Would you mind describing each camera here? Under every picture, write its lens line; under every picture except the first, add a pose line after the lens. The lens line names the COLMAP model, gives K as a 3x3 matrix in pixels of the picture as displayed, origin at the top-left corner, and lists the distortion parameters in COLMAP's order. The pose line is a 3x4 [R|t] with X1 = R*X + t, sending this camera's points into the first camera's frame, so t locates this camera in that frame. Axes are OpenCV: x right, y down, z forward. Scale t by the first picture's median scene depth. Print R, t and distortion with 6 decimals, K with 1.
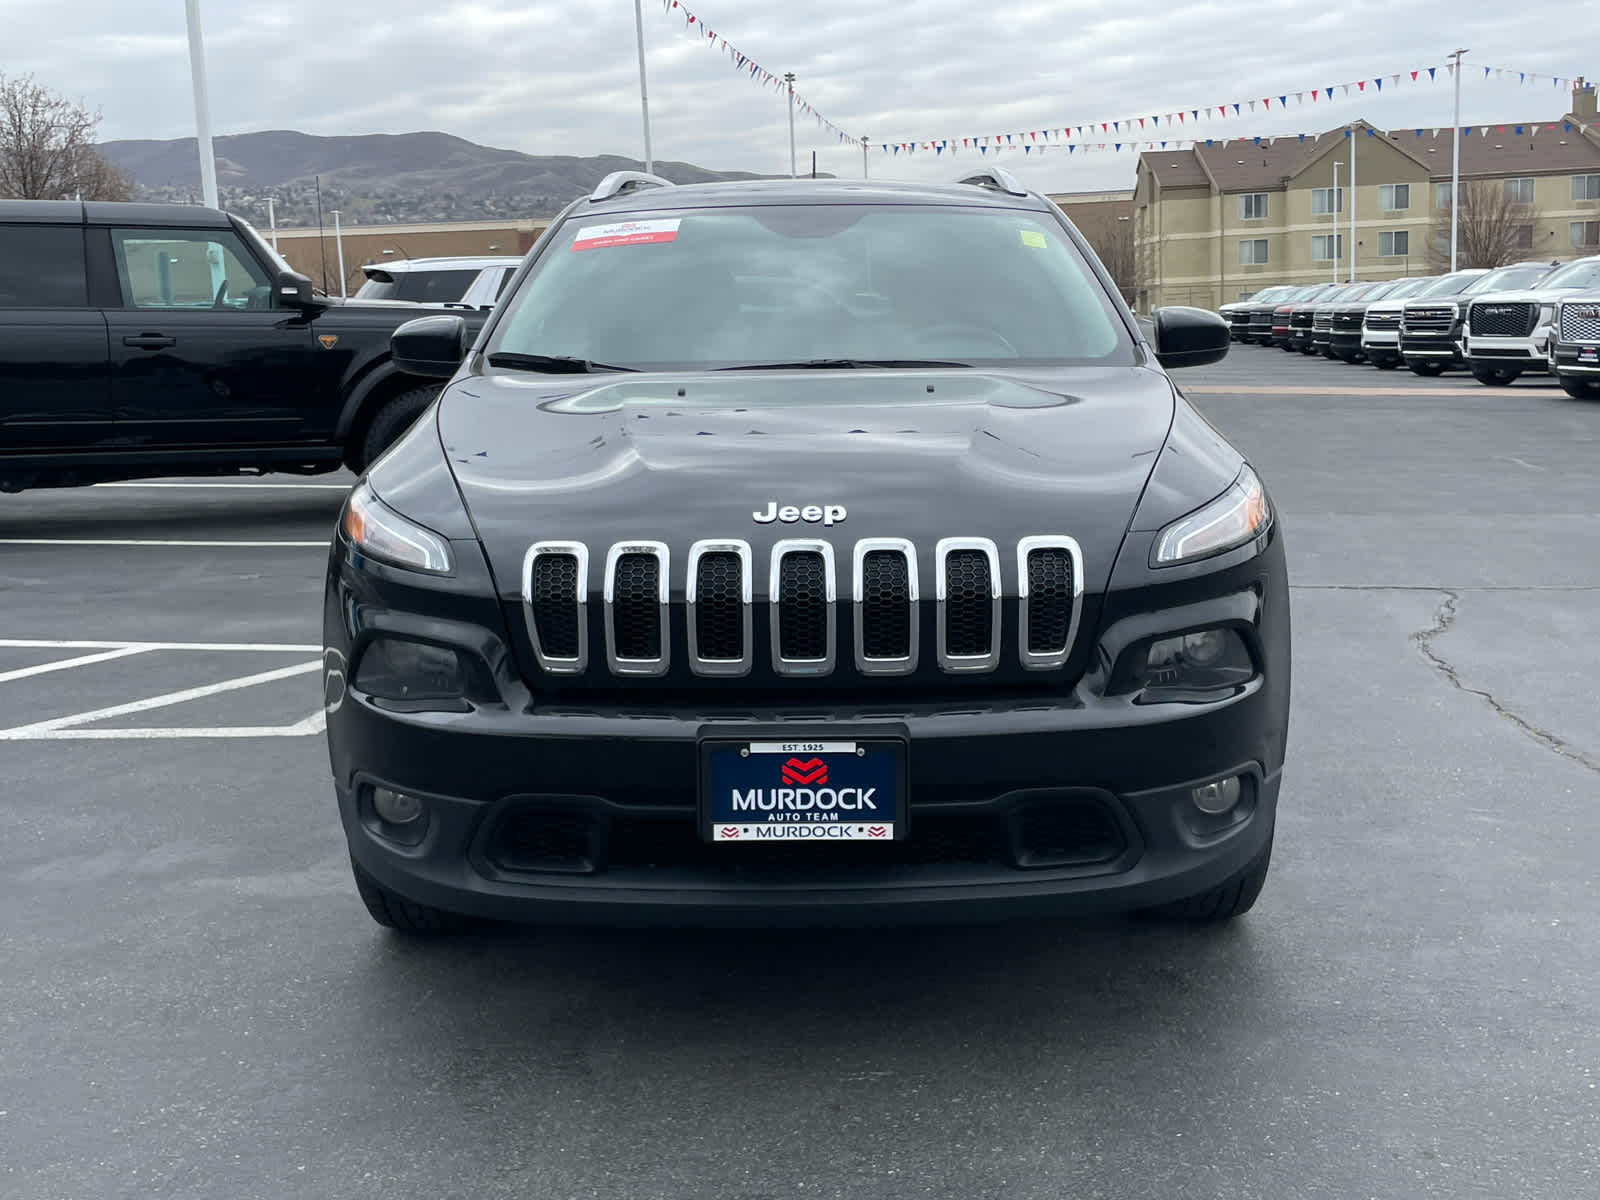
lens RADIAL K [[1730.9, 0, 802.7], [0, 1730.9, 565.6], [0, 0, 1]] dist [0.081900, -0.038369]
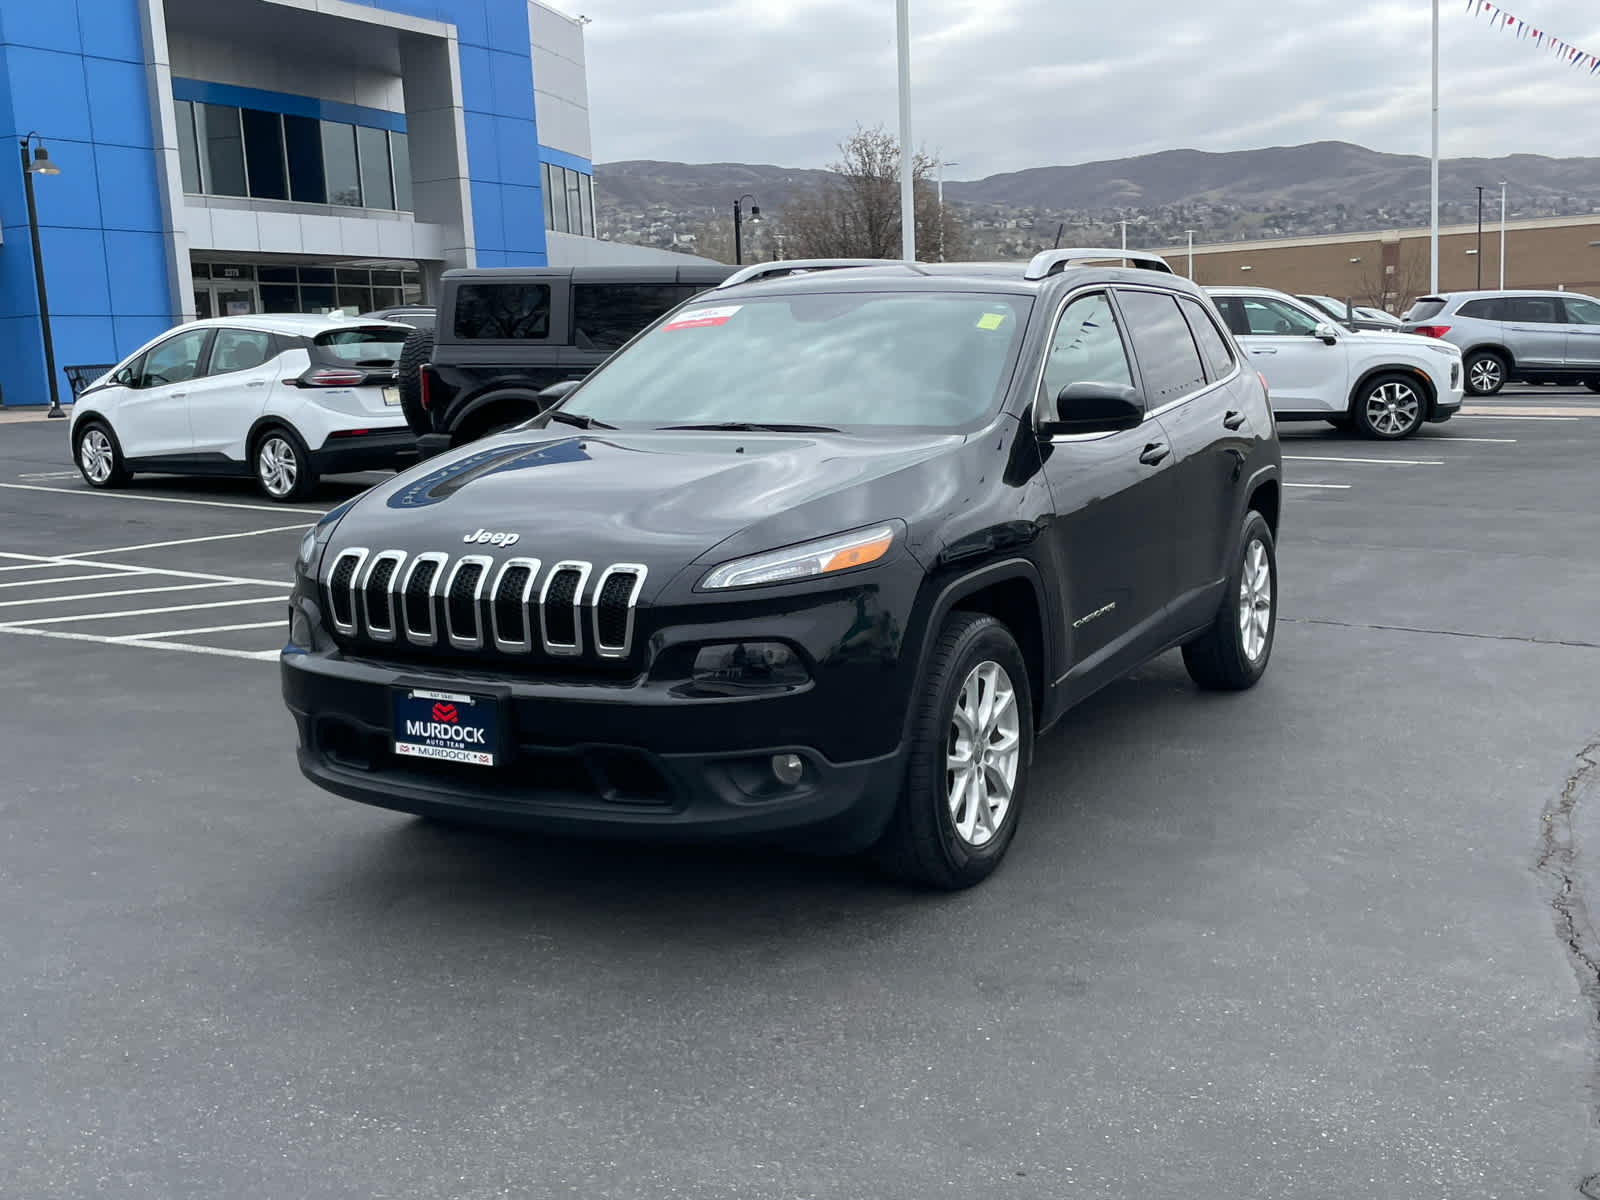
lens RADIAL K [[1741.8, 0, 832.8], [0, 1741.8, 604.8], [0, 0, 1]] dist [0.120673, -0.206725]
pose [[0.888438, 0.069781, -0.453661, 0.925317], [-0.064048, 0.997554, 0.028010, -0.033825], [0.454506, 0.004171, 0.890734, -0.167165]]
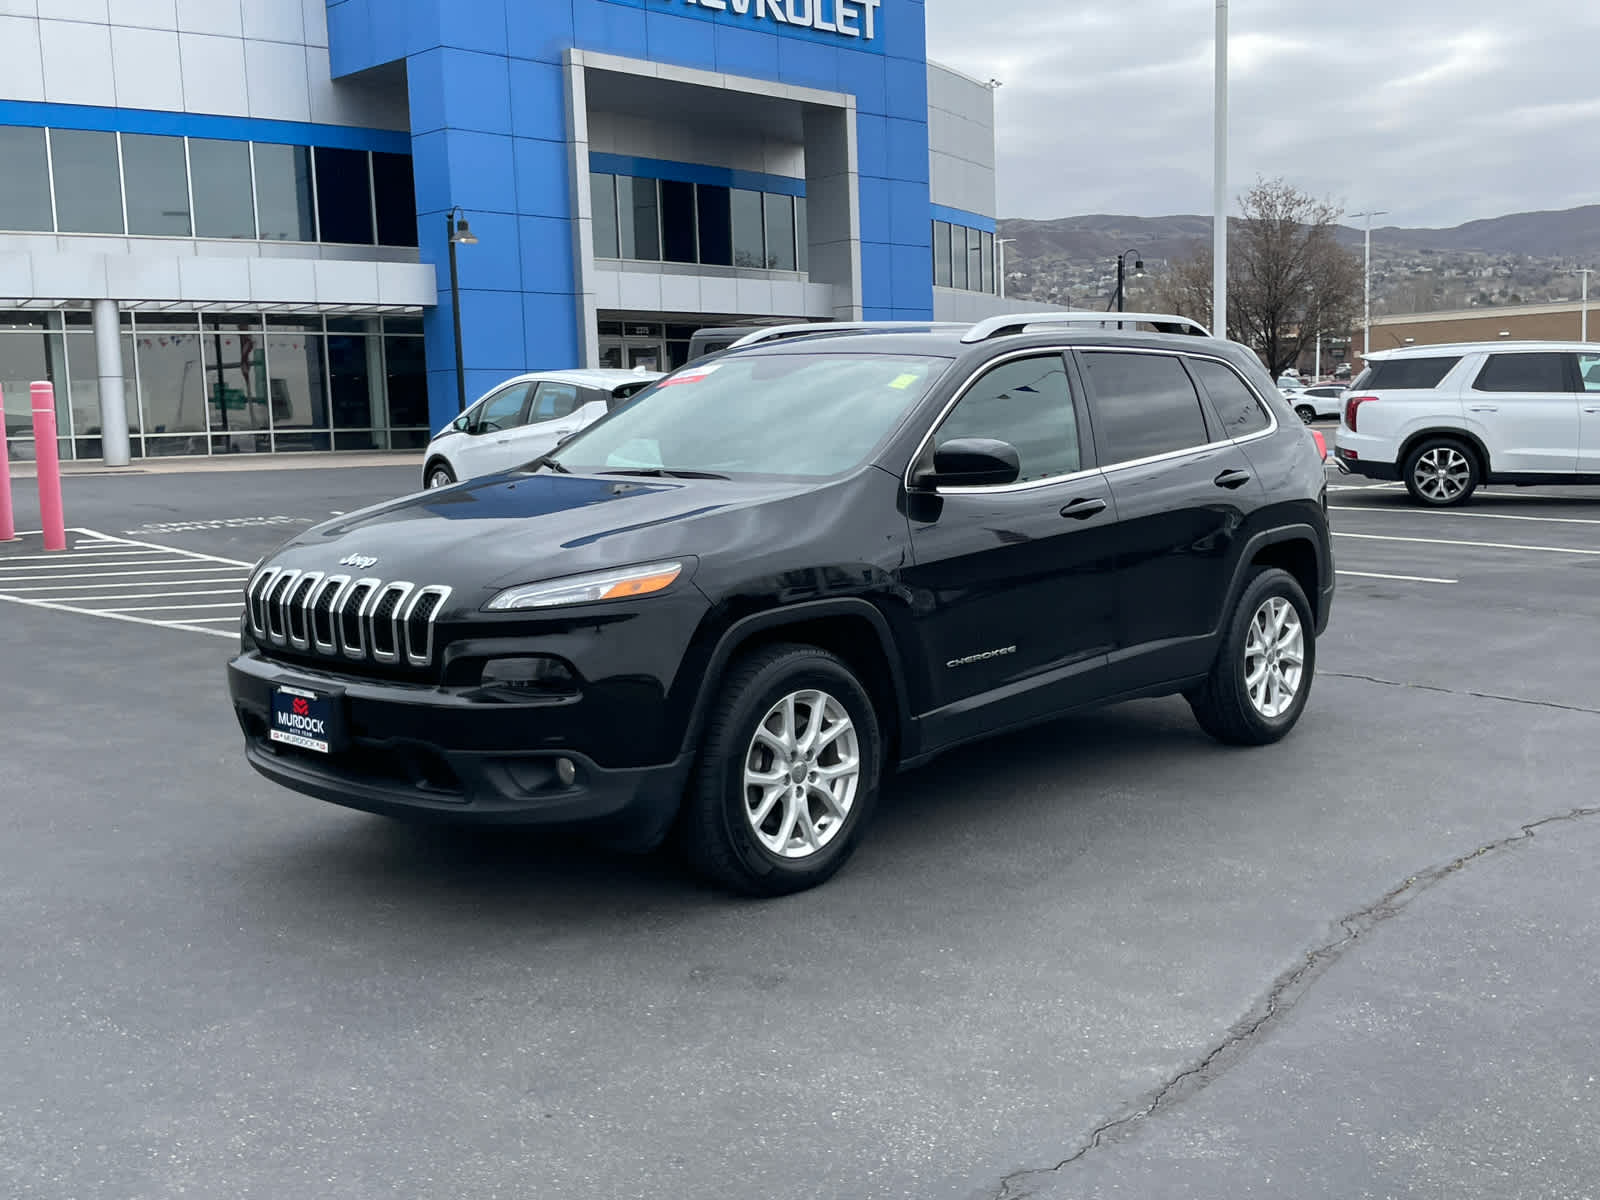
lens RADIAL K [[1741.8, 0, 832.8], [0, 1741.8, 604.8], [0, 0, 1]] dist [0.120673, -0.206725]
pose [[0.745537, 0.088418, -0.660573, 1.497779], [-0.100963, 0.994705, 0.019193, -0.067456], [0.658772, 0.052384, 0.750517, 0.022184]]
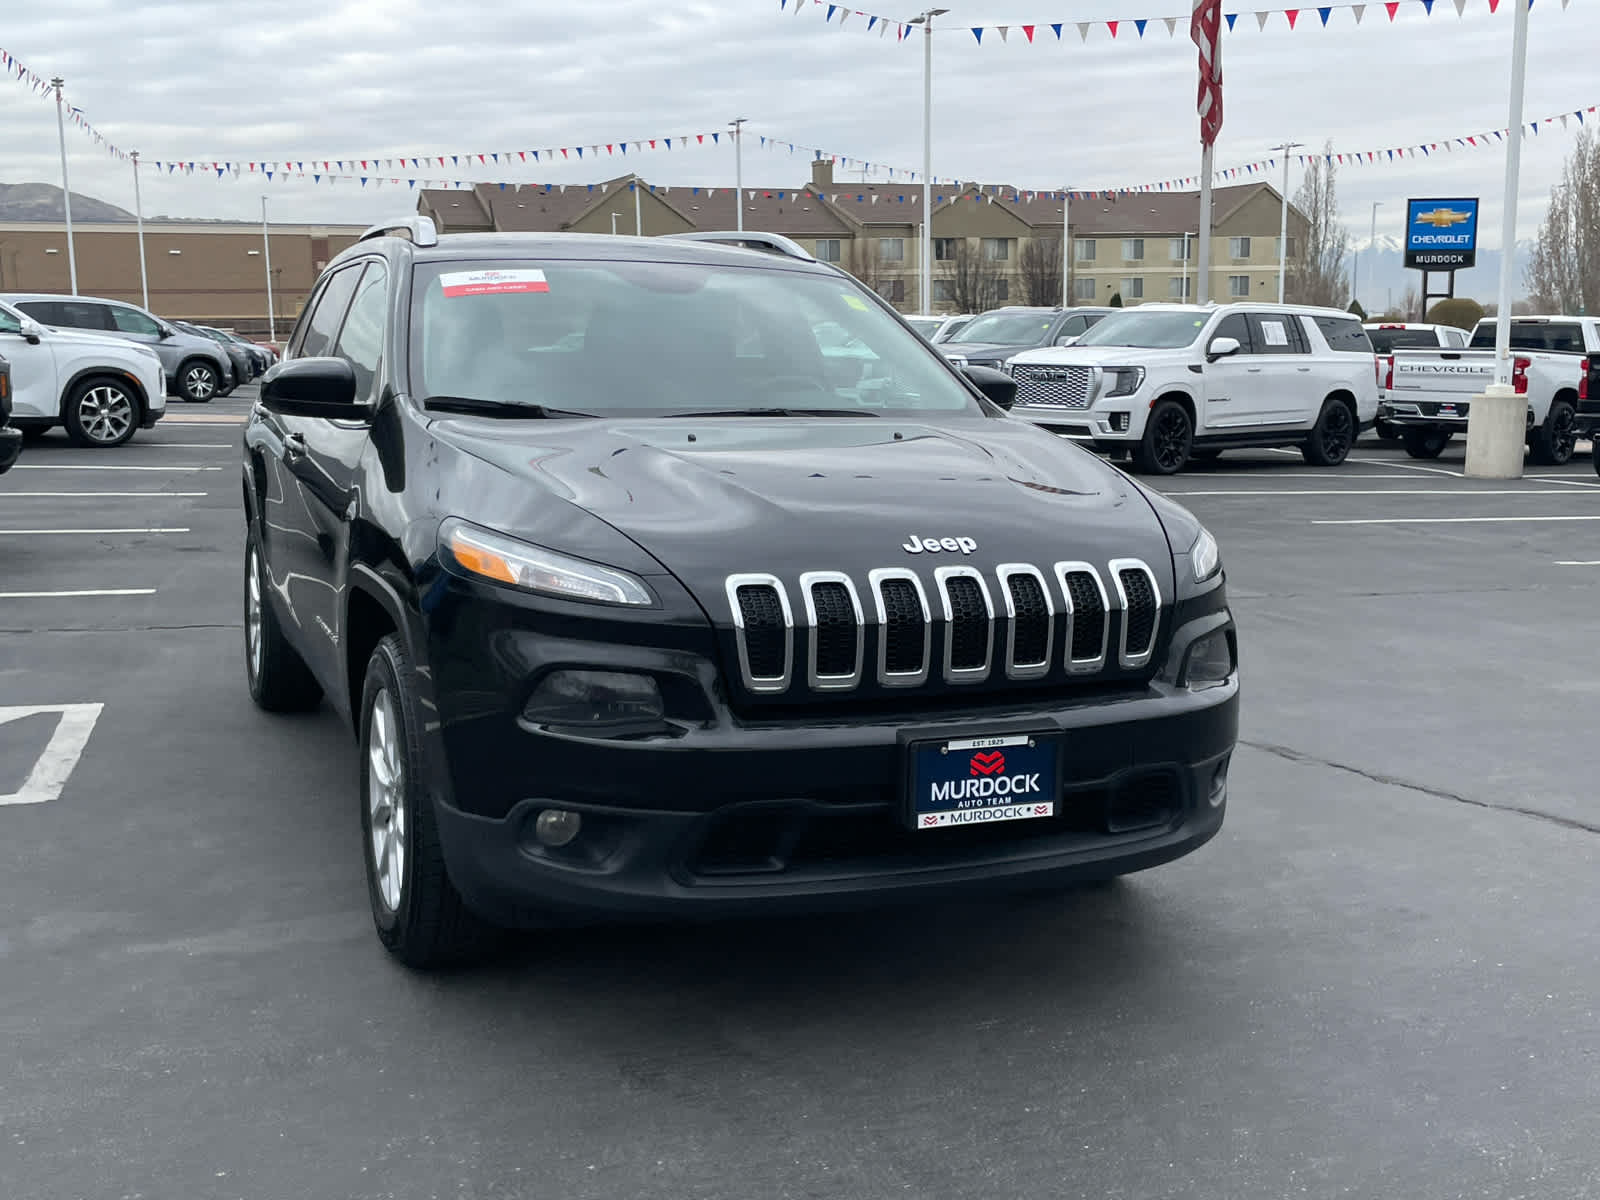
lens RADIAL K [[1741.6, 0, 799.8], [0, 1741.6, 580.7], [0, 0, 1]] dist [0.114208, -0.218728]
pose [[0.918201, -0.026955, 0.395196, -0.558819], [0.032324, 0.999453, -0.006933, -0.000819], [-0.394793, 0.019140, 0.918571, -0.037979]]
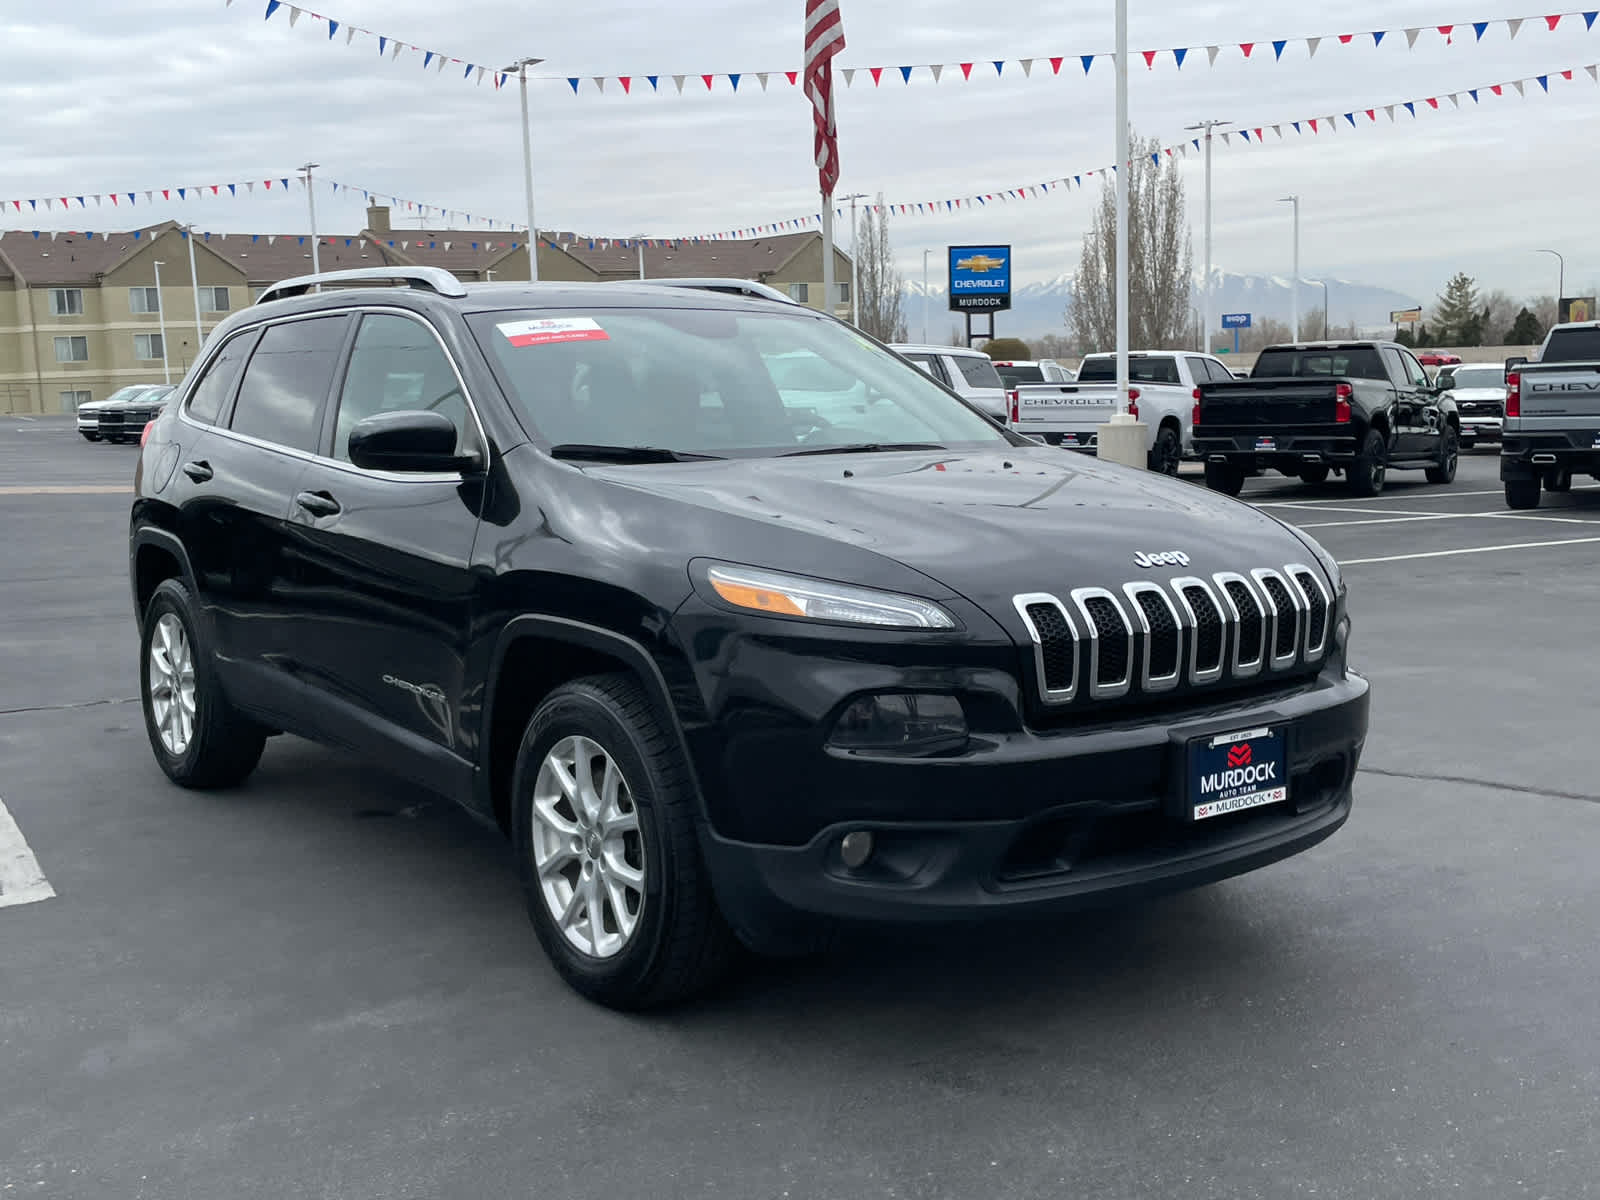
lens RADIAL K [[1741.6, 0, 799.8], [0, 1741.6, 580.7], [0, 0, 1]] dist [0.114208, -0.218728]
pose [[0.792229, -0.063217, 0.606940, -0.996811], [0.092711, 0.995542, -0.017320, -0.016659], [-0.603140, 0.069992, 0.794559, 0.151319]]
